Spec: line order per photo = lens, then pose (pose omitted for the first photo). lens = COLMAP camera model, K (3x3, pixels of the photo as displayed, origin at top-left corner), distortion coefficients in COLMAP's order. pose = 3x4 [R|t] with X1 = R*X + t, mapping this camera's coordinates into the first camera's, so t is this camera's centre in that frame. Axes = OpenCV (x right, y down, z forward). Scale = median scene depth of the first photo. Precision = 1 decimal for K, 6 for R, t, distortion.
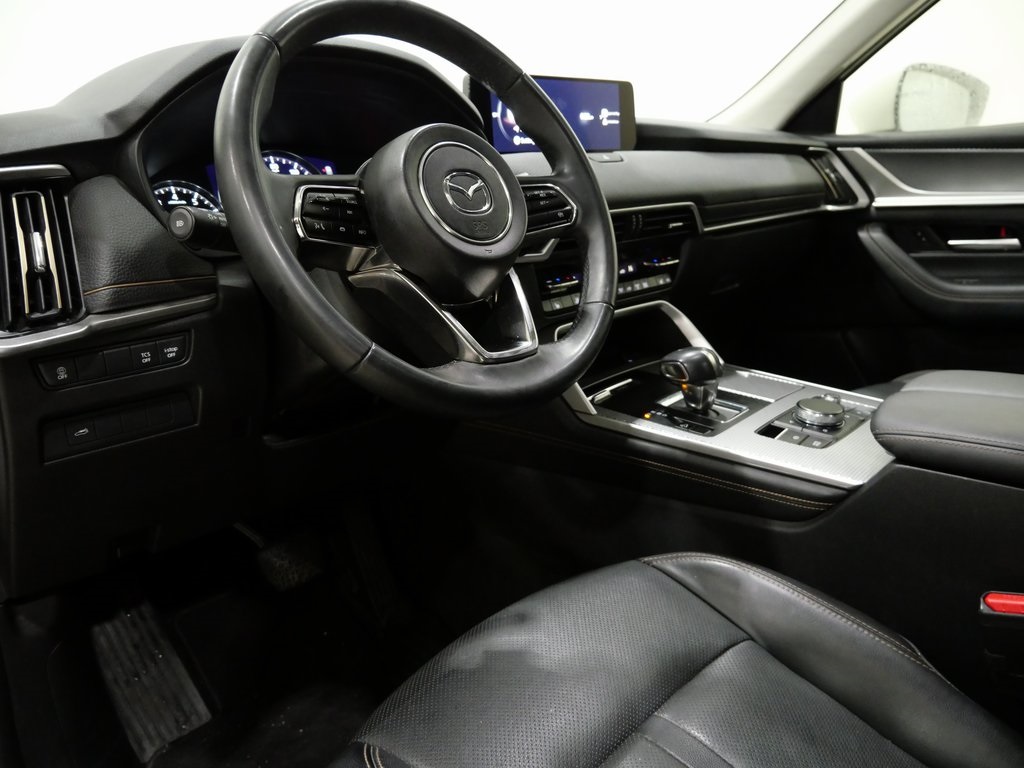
lens RADIAL K [[733.2, 0, 510.2], [0, 733.2, 377.9], [0, 0, 1]] dist [-0.022025, 0.003456]
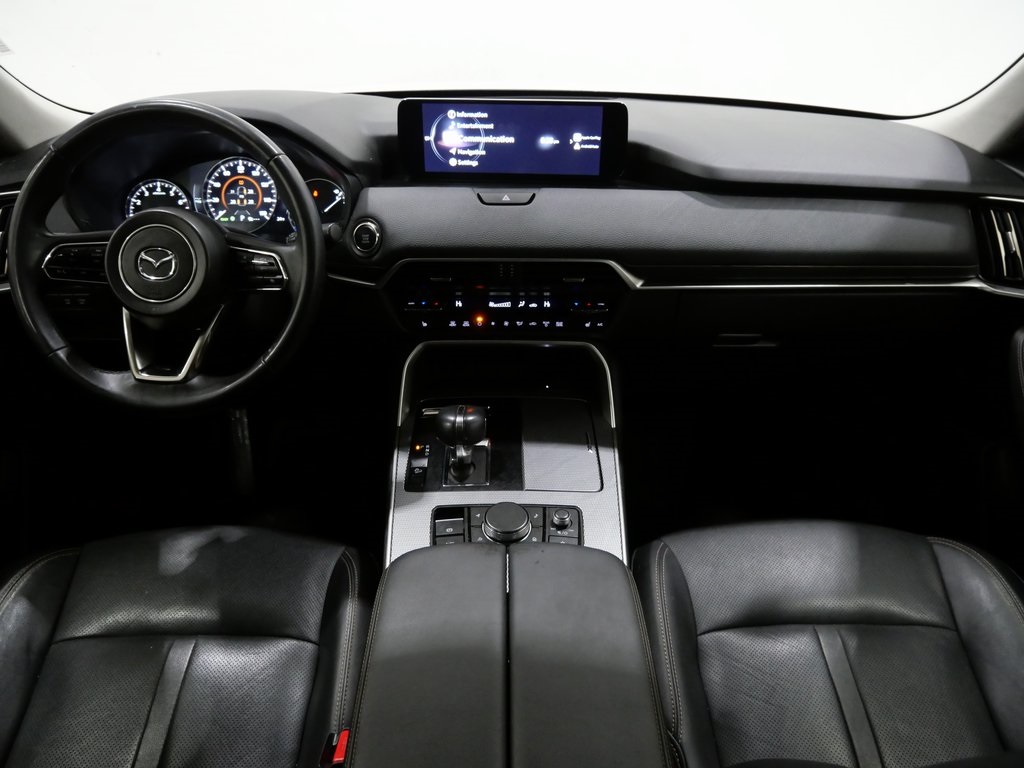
lens RADIAL K [[733.2, 0, 510.2], [0, 733.2, 377.9], [0, 0, 1]] dist [-0.022025, 0.003456]
pose [[0.708207, 0.386222, -0.590995, 0.853200], [-0.225034, 0.916925, 0.329556, -0.422461], [0.669180, -0.100400, 0.736286, 0.247150]]
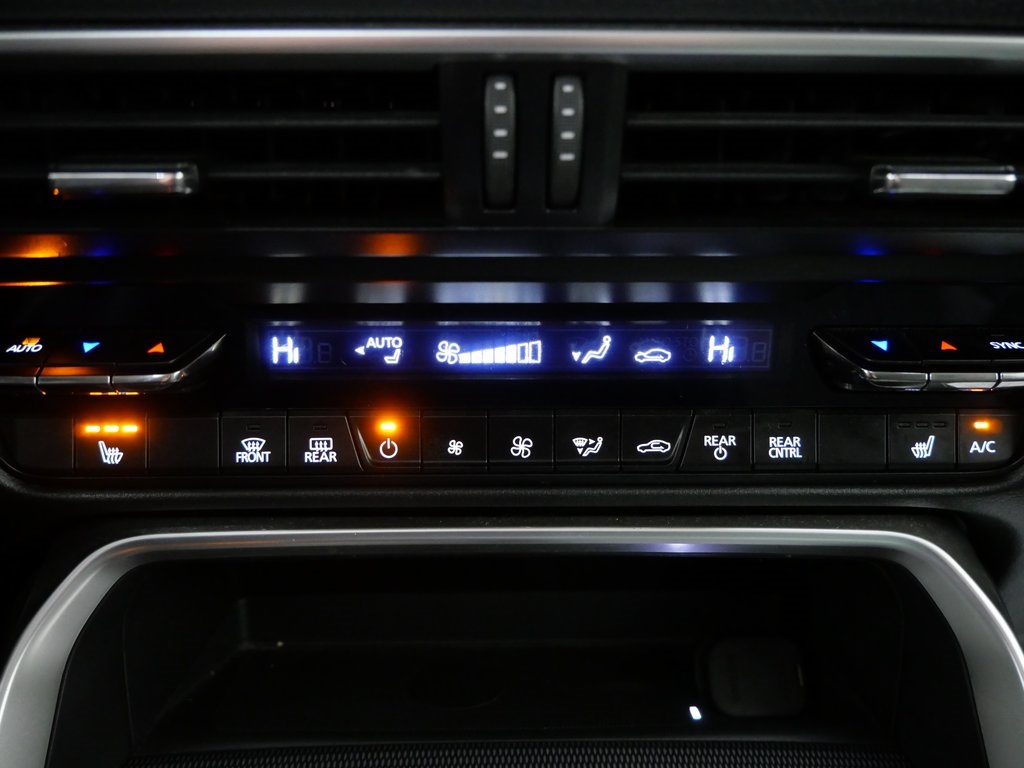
lens RADIAL K [[901.5, 0, 512.0], [0, 901.5, 384.0], [0, 0, 1]] dist [-0.004302, -0.002551]
pose [[0.724703, 0.293604, -0.623380, 0.314613], [-0.221265, 0.955925, 0.192999, -0.197139], [0.652570, -0.001935, 0.757726, 0.870335]]
